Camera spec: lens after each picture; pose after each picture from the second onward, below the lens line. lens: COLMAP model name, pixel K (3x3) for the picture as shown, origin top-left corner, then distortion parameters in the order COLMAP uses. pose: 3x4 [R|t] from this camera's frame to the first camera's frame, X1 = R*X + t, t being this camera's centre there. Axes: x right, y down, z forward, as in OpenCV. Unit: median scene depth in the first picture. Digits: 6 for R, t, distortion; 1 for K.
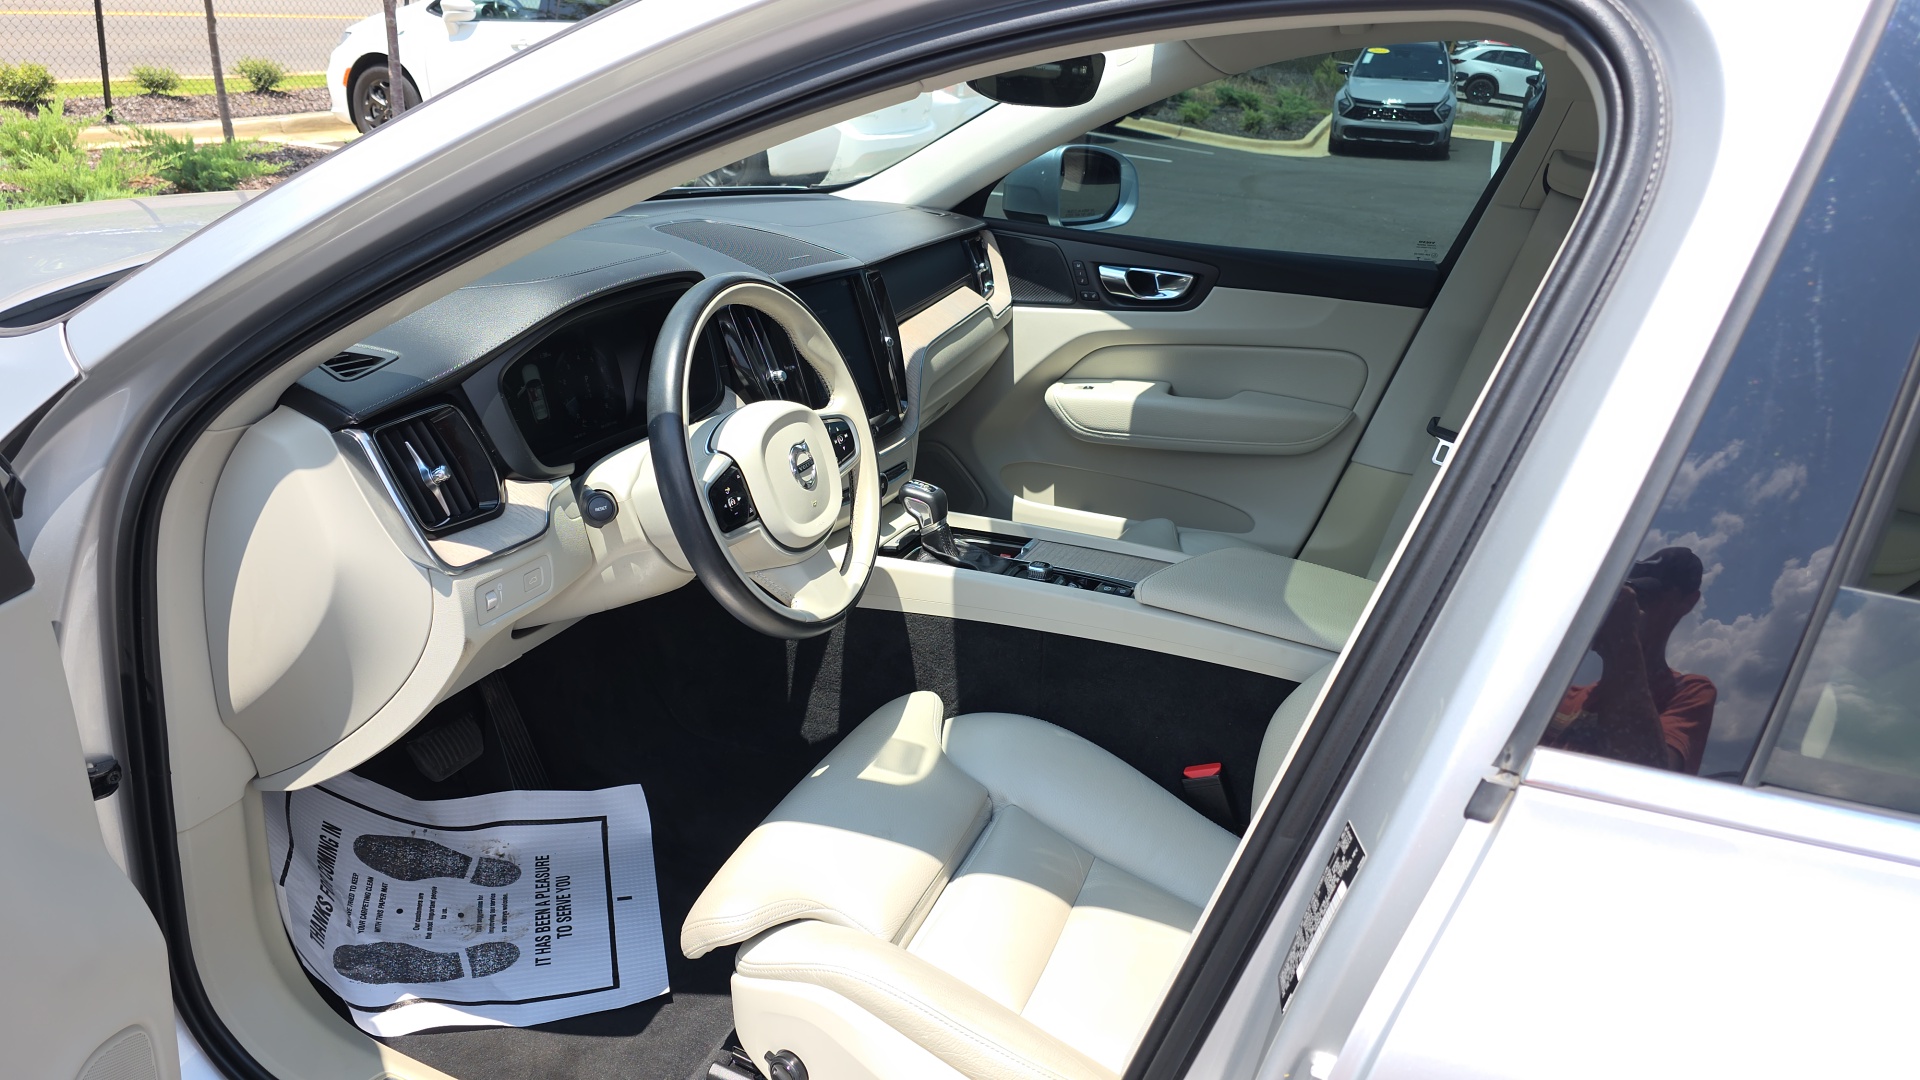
lens RADIAL K [[1305.9, 0, 937.0], [0, 1305.9, 513.9], [0, 0, 1]] dist [0.063855, -0.067054]
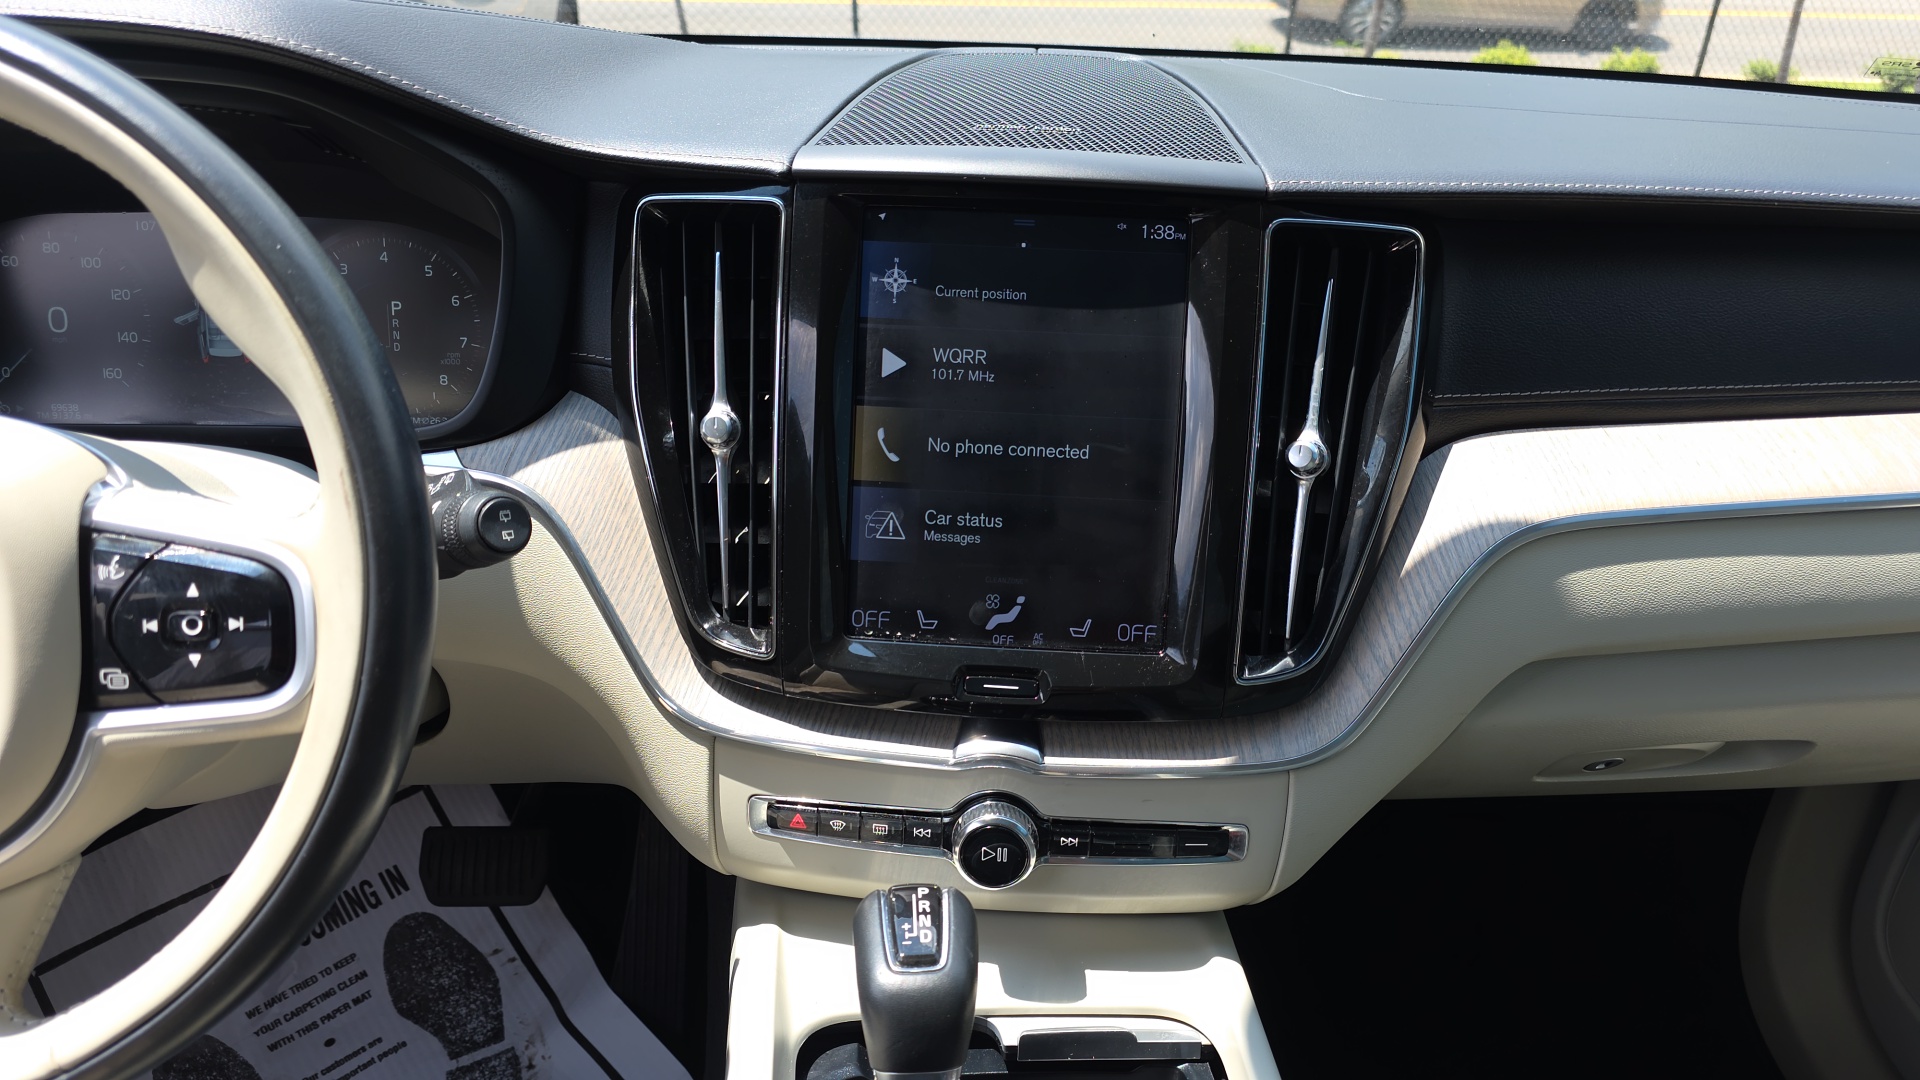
lens RADIAL K [[1305.9, 0, 982.1], [0, 1305.9, 551.4], [0, 0, 1]] dist [0.063855, -0.067054]
pose [[0.448875, 0.325399, -0.832242, 0.202016], [-0.318322, 0.928473, 0.191336, -0.152728], [0.834975, 0.179035, 0.520350, 0.816575]]
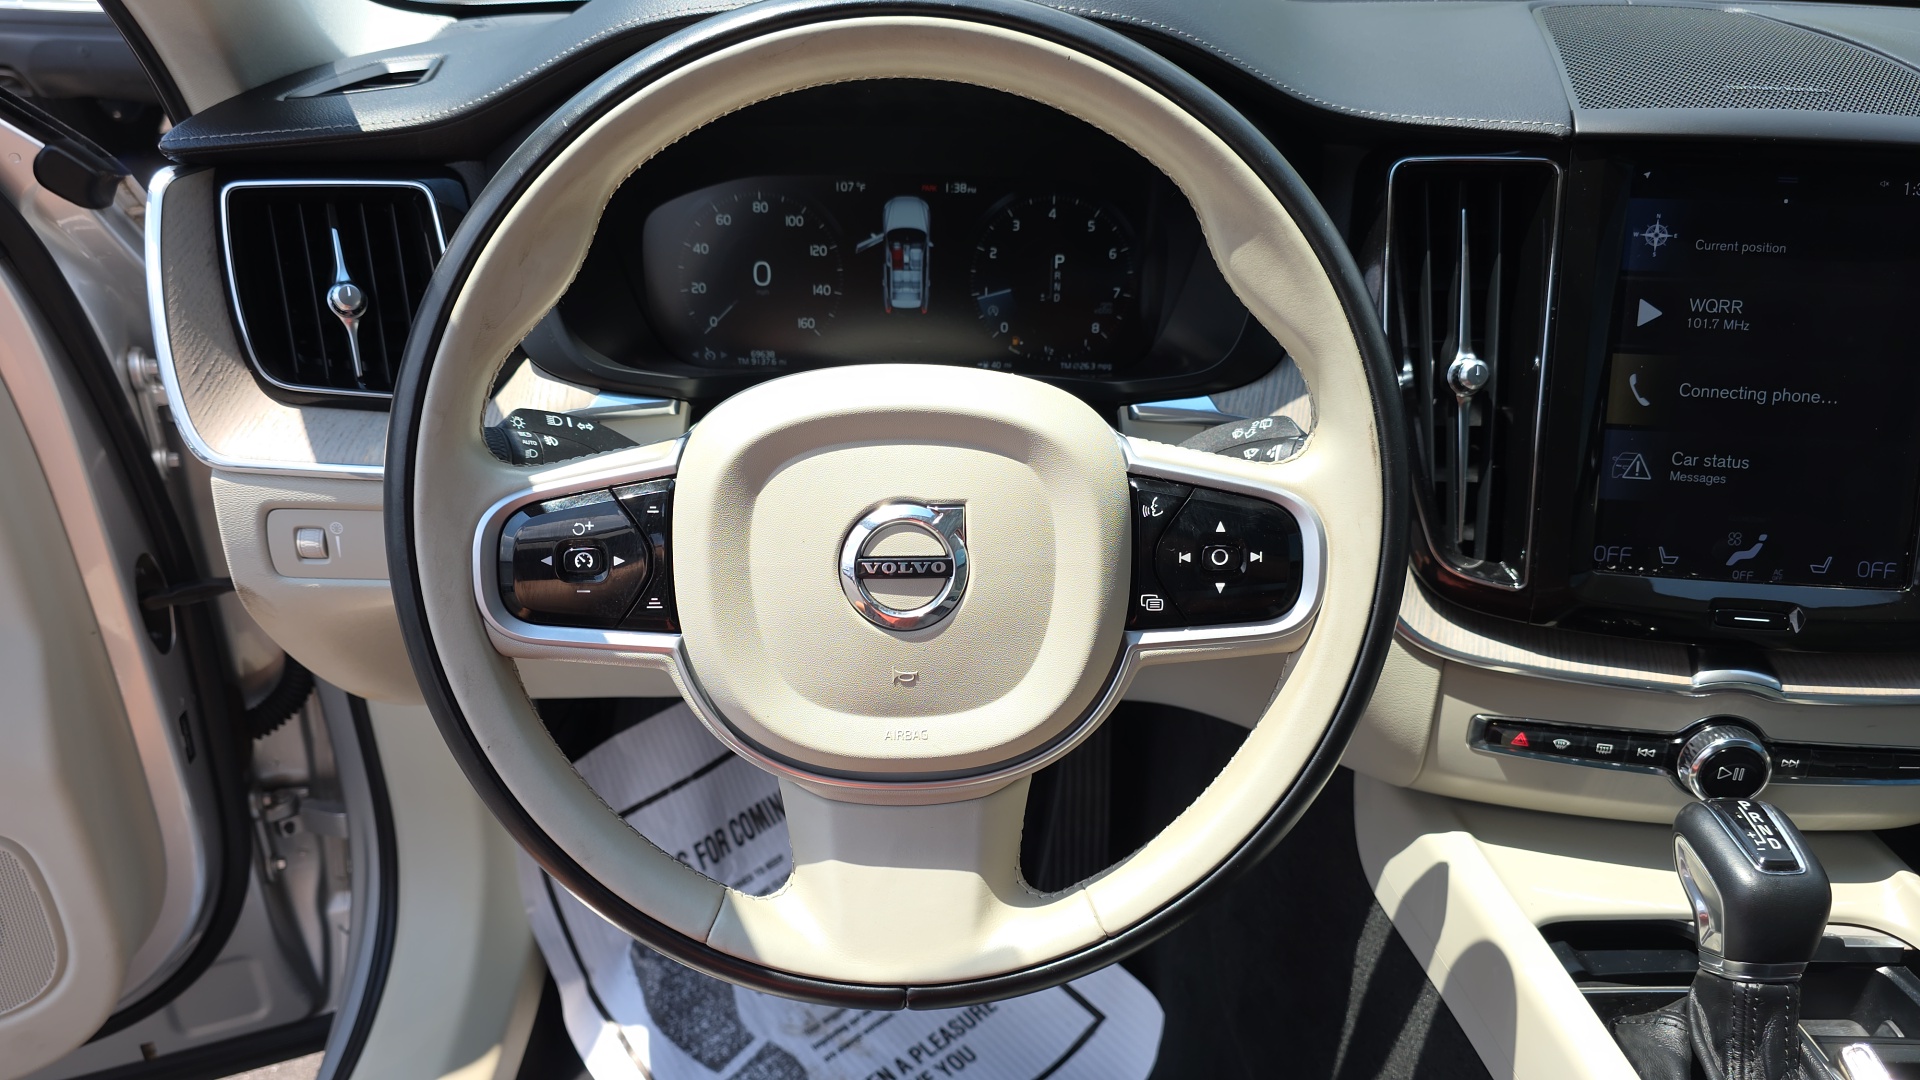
lens RADIAL K [[1305.9, 0, 948.9], [0, 1305.9, 535.6], [0, 0, 1]] dist [0.063855, -0.067054]
pose [[0.402070, 0.367336, -0.838692, 0.145683], [-0.312733, 0.916002, 0.251272, -0.102880], [0.860545, 0.161258, 0.483175, 0.640023]]
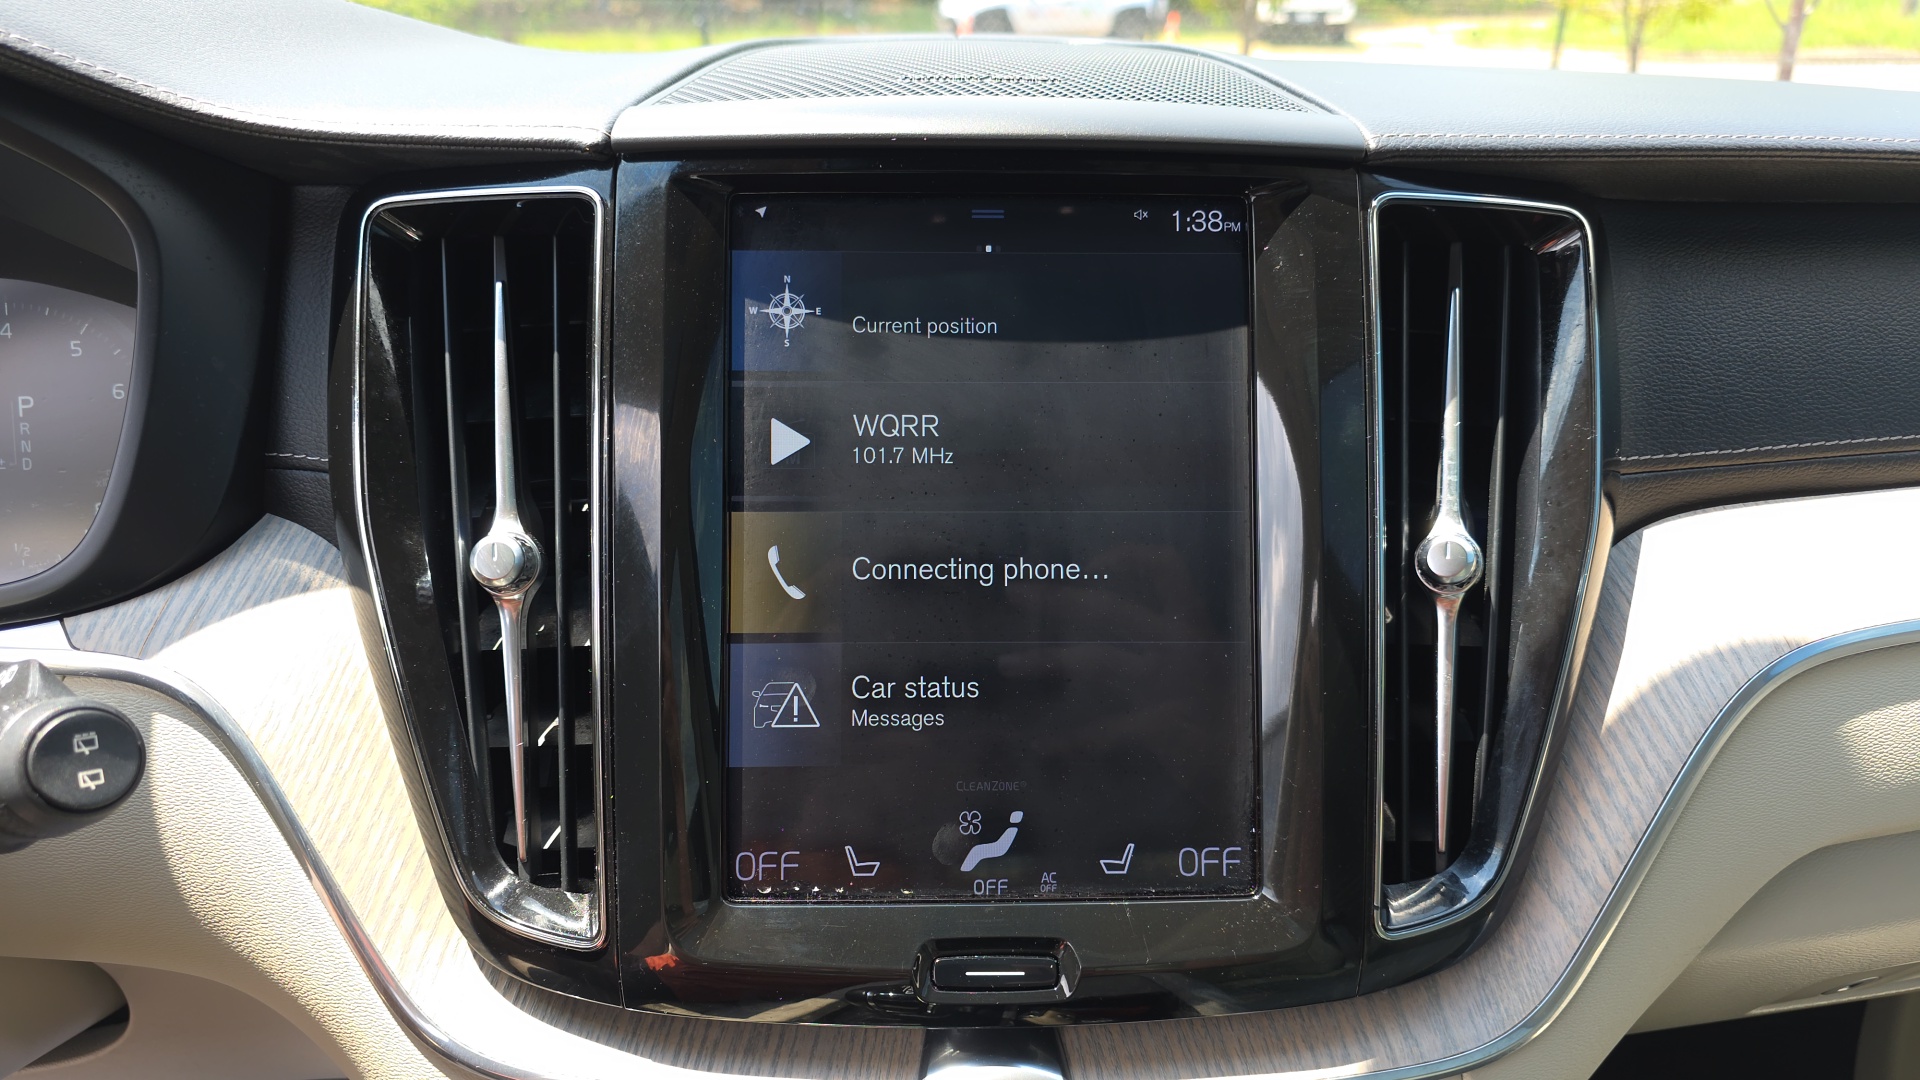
lens RADIAL K [[1305.9, 0, 961.1], [0, 1305.9, 526.5], [0, 0, 1]] dist [0.063855, -0.067054]
pose [[0.518591, 0.210670, -0.828662, 0.088787], [-0.278083, 0.958037, 0.069532, -0.135706], [0.808538, 0.194378, 0.555413, 0.871474]]
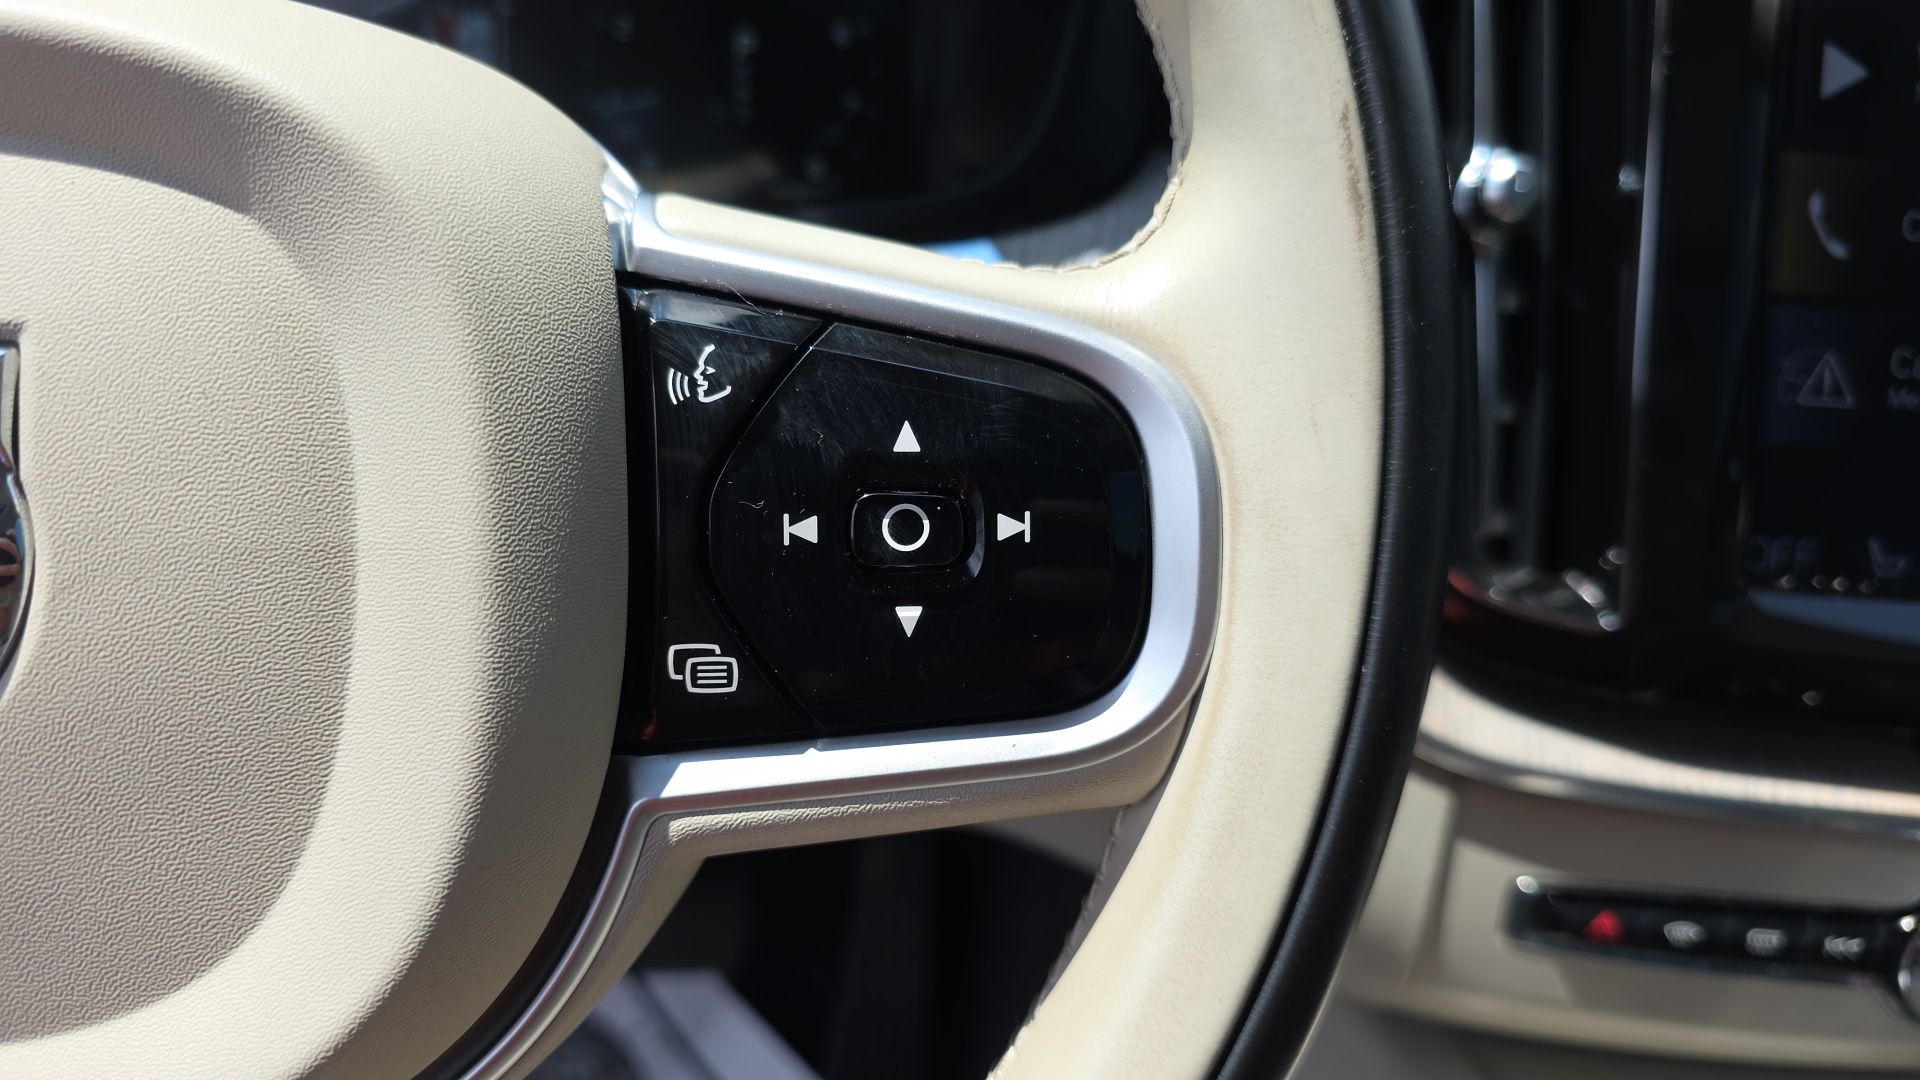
lens RADIAL K [[1384.2, 0, 943.3], [0, 1384.2, 547.2], [0, 0, 1]] dist [-0.018830, -0.009780]
pose [[0.464440, 0.335923, -0.819421, 0.018628], [-0.322288, 0.925934, 0.196919, -0.065597], [0.824879, 0.172633, 0.538305, 0.774669]]
